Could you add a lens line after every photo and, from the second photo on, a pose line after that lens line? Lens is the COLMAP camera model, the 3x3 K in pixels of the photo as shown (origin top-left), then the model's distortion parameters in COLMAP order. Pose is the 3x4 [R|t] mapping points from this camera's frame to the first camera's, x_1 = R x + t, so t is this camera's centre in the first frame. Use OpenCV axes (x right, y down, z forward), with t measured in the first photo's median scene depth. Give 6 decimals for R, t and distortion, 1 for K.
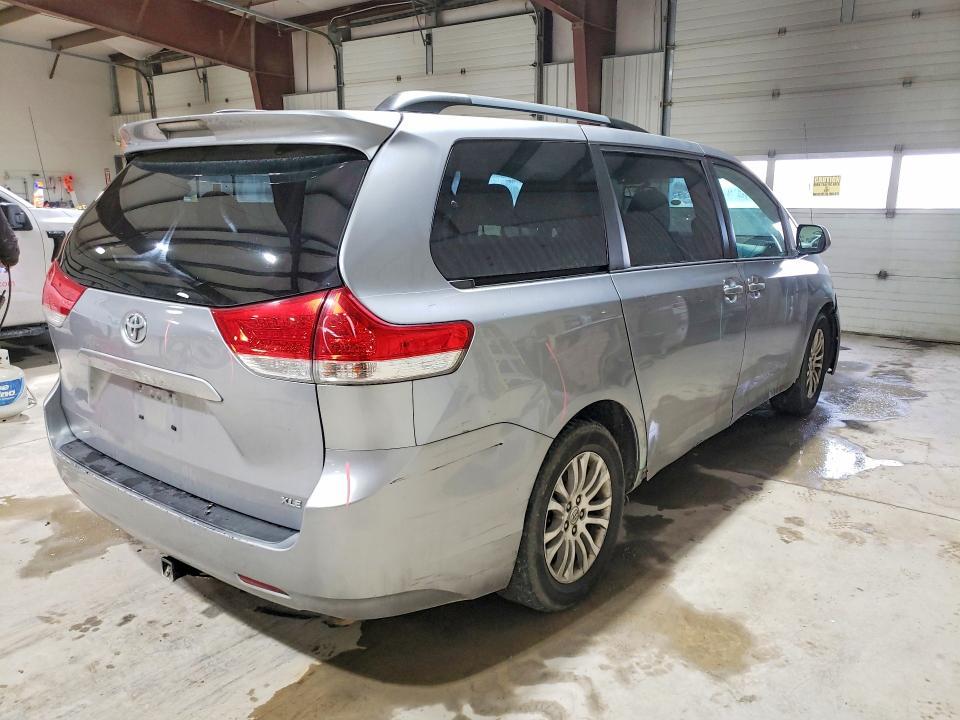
lens RADIAL K [[725.8, 0, 482.5], [0, 725.8, 366.8], [0, 0, 1]] dist [0.001648, -0.002054]
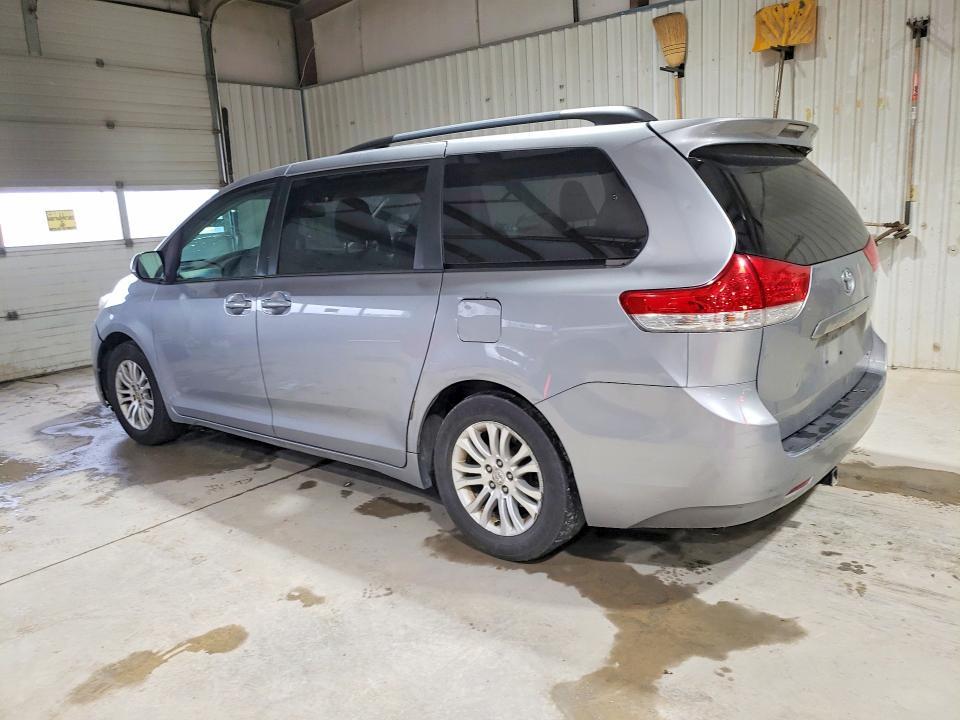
lens RADIAL K [[725.8, 0, 483.0], [0, 725.8, 355.0], [0, 0, 1]] dist [0.001648, -0.002054]
pose [[0.059481, -0.194761, 0.979046, -1.208131], [0.278304, 0.945129, 0.171106, -0.222246], [-0.958649, 0.262295, 0.110420, 1.009371]]
